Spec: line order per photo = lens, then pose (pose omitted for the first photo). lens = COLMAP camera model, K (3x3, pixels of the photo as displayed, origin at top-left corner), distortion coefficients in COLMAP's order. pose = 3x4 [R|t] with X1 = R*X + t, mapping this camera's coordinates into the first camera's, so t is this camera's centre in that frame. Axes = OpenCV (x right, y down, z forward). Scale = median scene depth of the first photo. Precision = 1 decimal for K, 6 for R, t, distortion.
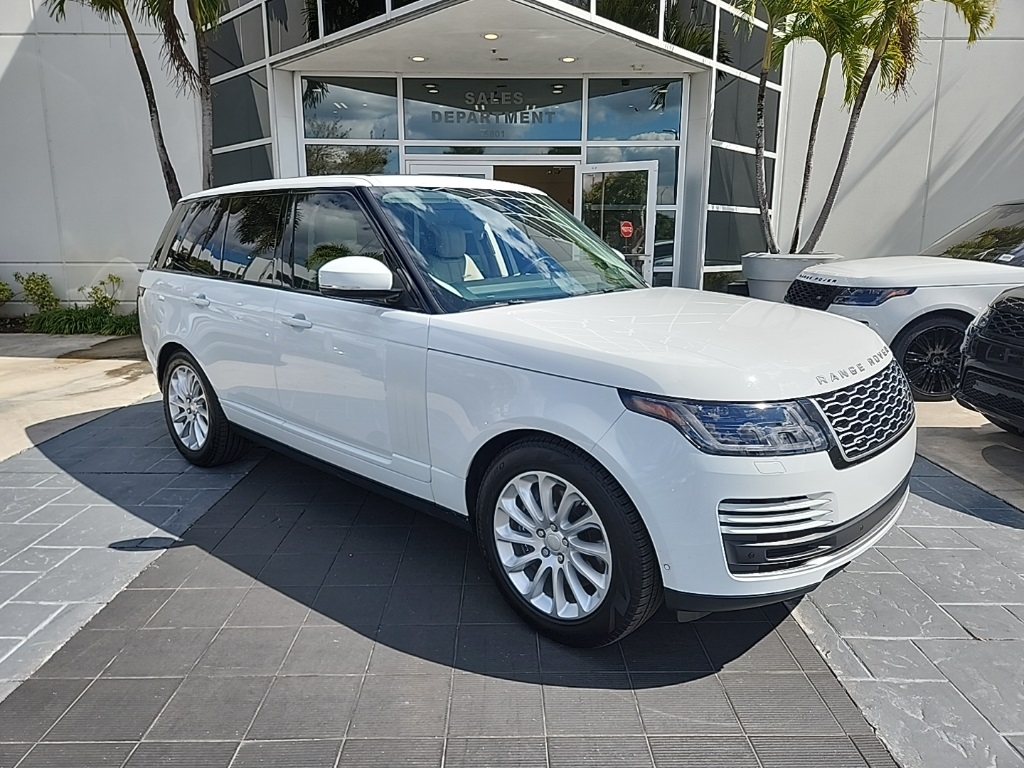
lens RADIAL K [[683.6, 0, 517.2], [0, 683.6, 376.3], [0, 0, 1]] dist [0.065702, -0.045744]
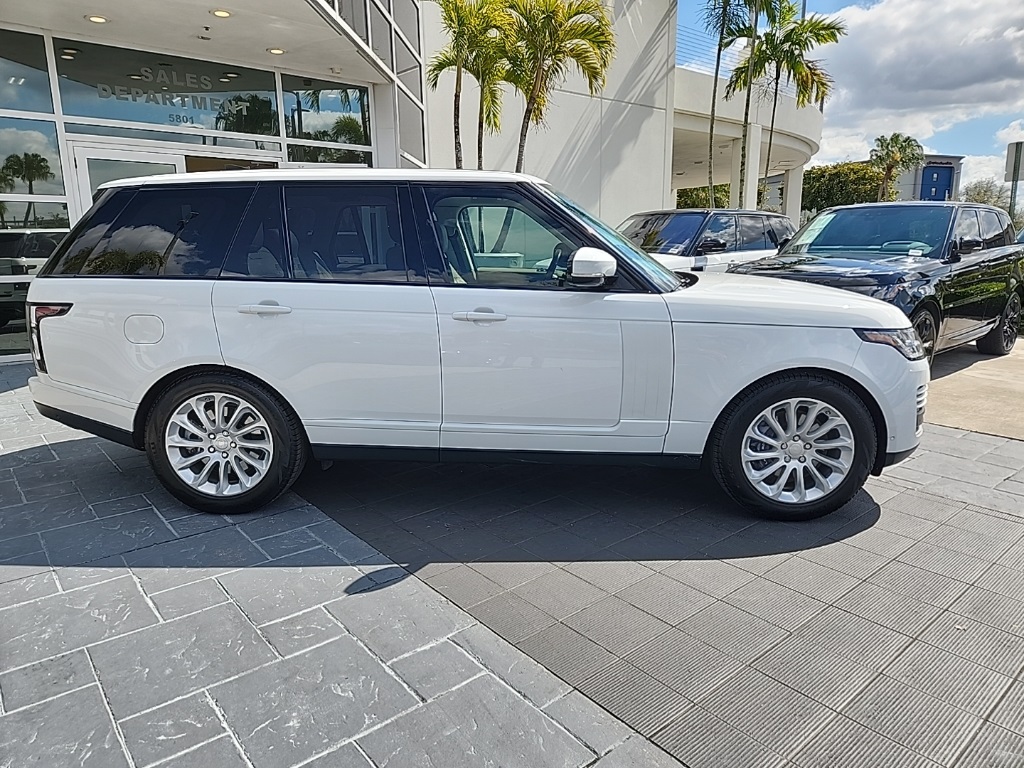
lens RADIAL K [[683.6, 0, 517.2], [0, 683.6, 376.3], [0, 0, 1]] dist [0.065702, -0.045744]
pose [[0.769188, -0.130380, 0.625581, -0.810728], [0.134968, 0.990027, 0.040385, -0.021903], [-0.624607, 0.053370, 0.779114, 0.176671]]
